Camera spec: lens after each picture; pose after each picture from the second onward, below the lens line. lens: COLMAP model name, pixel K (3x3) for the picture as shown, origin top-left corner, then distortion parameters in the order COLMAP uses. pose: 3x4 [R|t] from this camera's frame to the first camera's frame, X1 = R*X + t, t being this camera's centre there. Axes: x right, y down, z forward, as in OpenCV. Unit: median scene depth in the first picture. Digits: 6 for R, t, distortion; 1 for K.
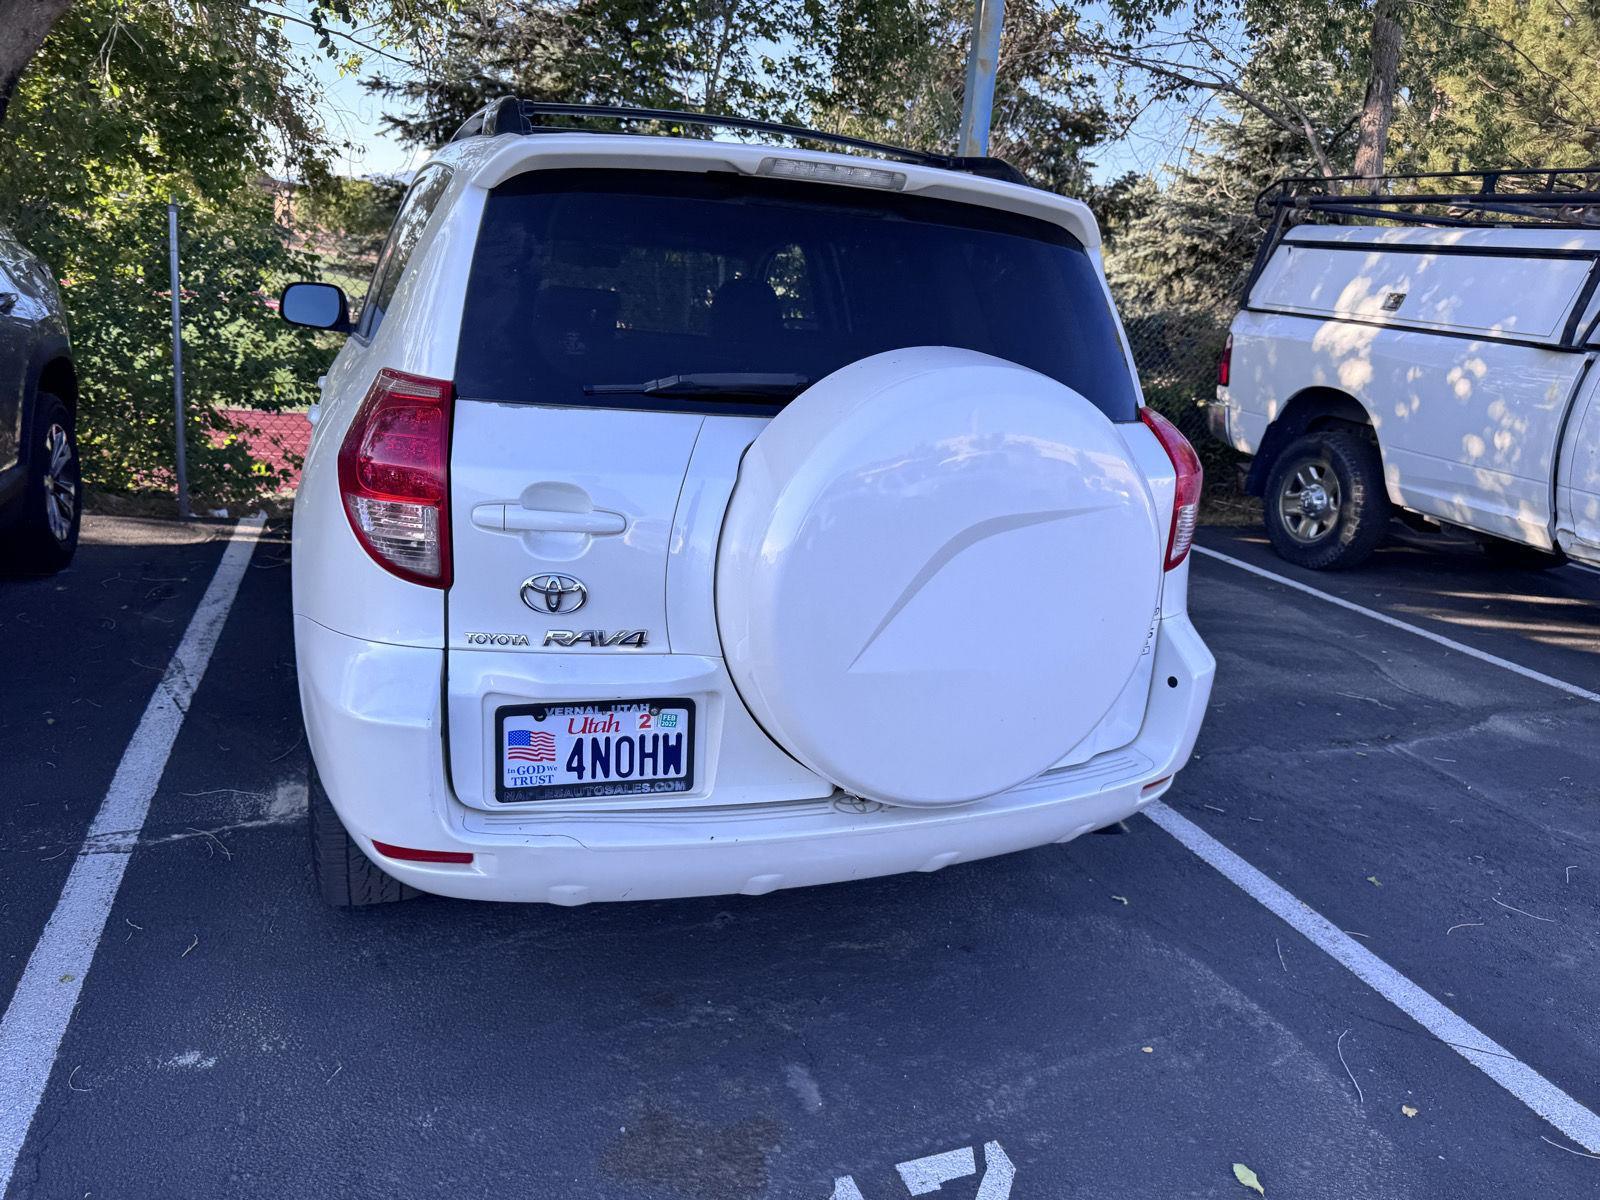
lens RADIAL K [[1144.5, 0, 817.9], [0, 1144.5, 597.4], [0, 0, 1]] dist [0.013915, -0.016639]
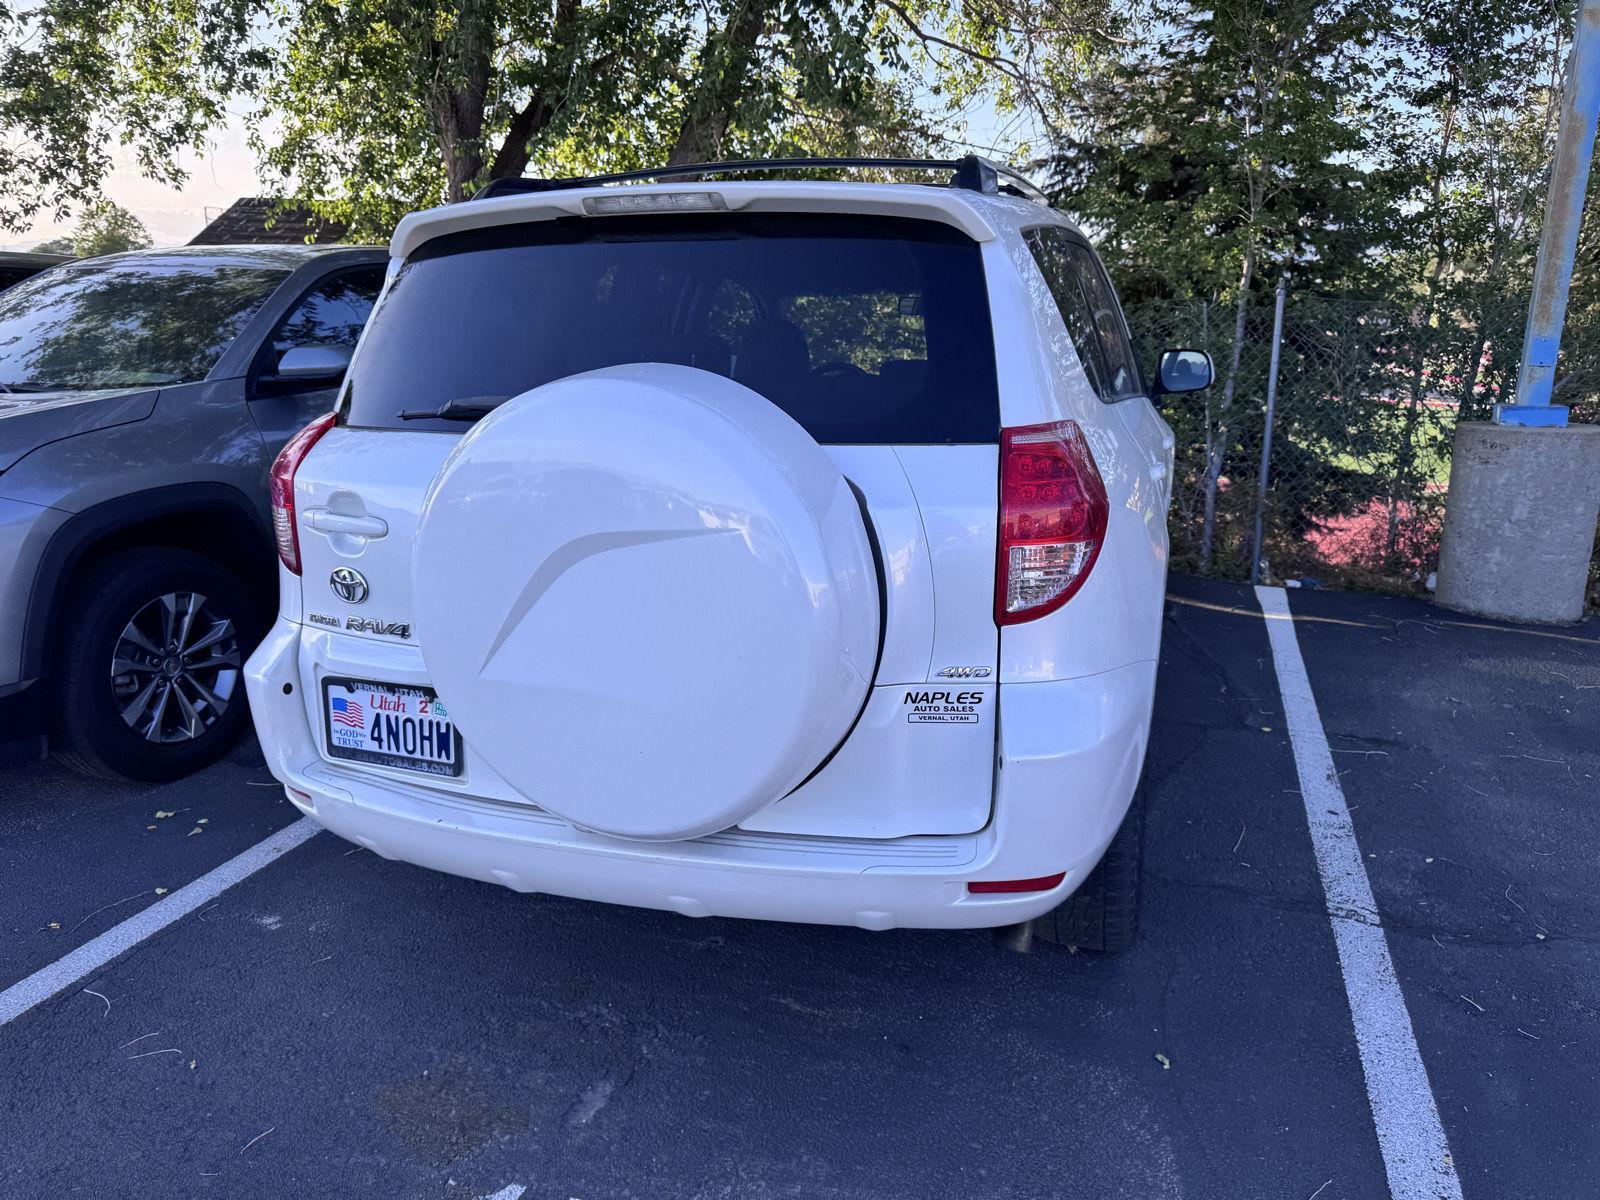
lens RADIAL K [[1144.5, 0, 812.4], [0, 1144.5, 596.7], [0, 0, 1]] dist [0.013915, -0.016639]
pose [[0.780987, 0.066559, -0.620990, 0.733782], [-0.100566, 0.994732, -0.019859, -0.014071], [0.616397, 0.077961, 0.783567, 0.296298]]
